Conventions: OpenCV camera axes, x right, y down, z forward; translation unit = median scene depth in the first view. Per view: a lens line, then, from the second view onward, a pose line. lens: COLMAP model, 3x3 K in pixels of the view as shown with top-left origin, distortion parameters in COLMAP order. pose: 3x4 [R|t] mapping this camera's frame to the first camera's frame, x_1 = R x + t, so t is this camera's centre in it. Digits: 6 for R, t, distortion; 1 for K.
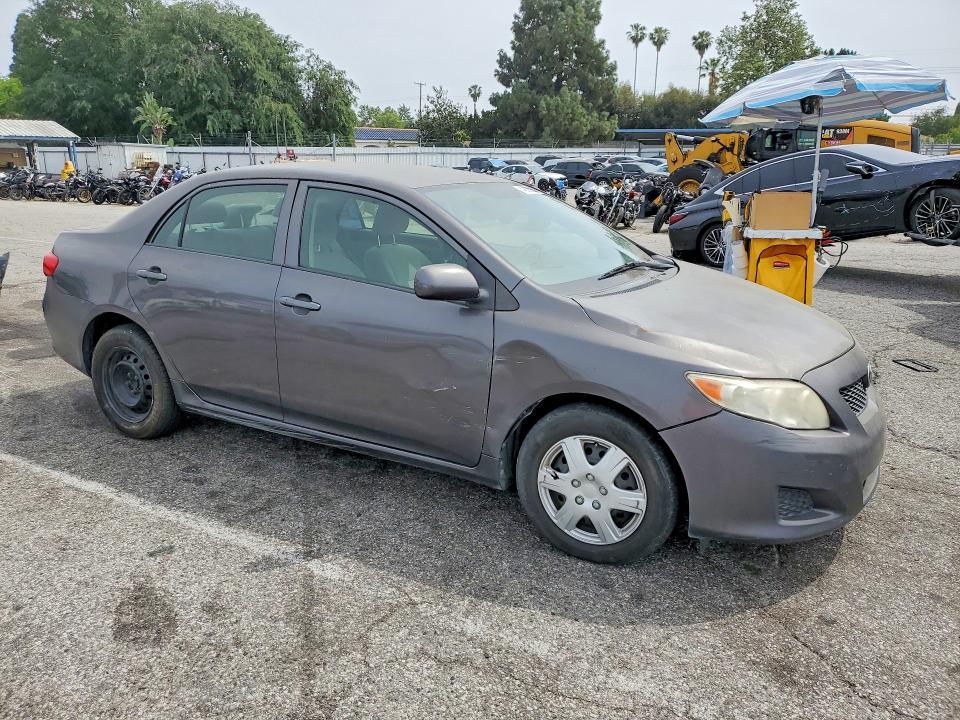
lens RADIAL K [[761.4, 0, 488.1], [0, 761.4, 380.6], [0, 0, 1]] dist [0.002667, 0.010483]
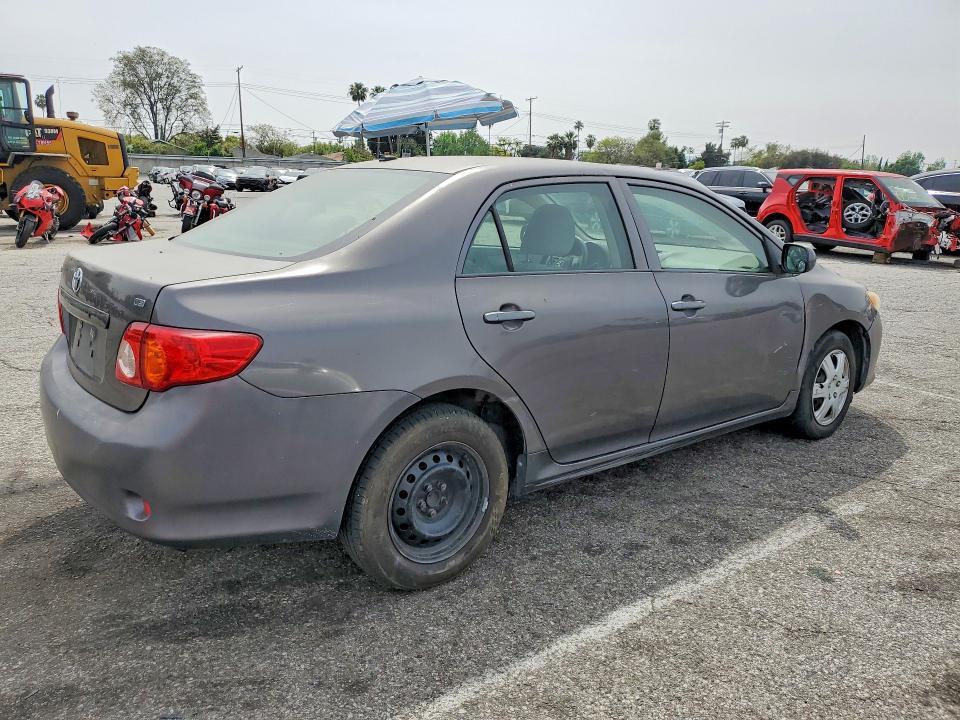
lens RADIAL K [[761.4, 0, 476.0], [0, 761.4, 358.4], [0, 0, 1]] dist [0.002667, 0.010483]
pose [[0.384277, -0.216569, 0.897457, -0.246675], [0.243809, 0.961392, 0.127603, -0.044855], [-0.890443, 0.169773, 0.422242, 0.169703]]
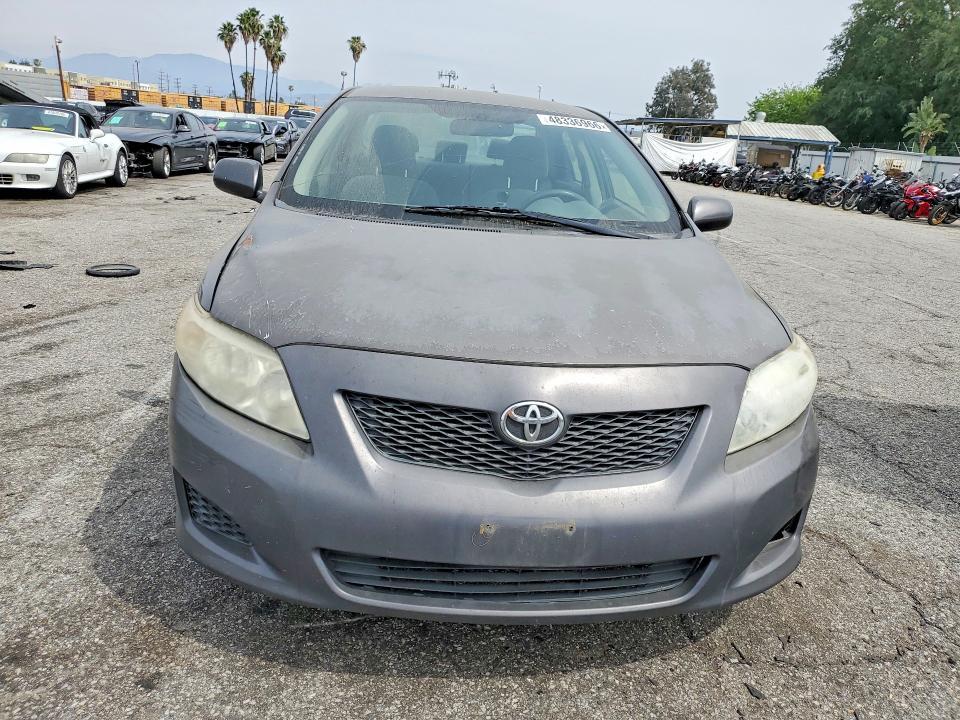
lens RADIAL K [[761.4, 0, 478.1], [0, 761.4, 369.8], [0, 0, 1]] dist [0.002667, 0.010483]
pose [[0.555484, 0.272751, -0.785522, 0.166768], [-0.296677, 0.947509, 0.119201, -0.017996], [0.776802, 0.166833, 0.607245, 0.120381]]
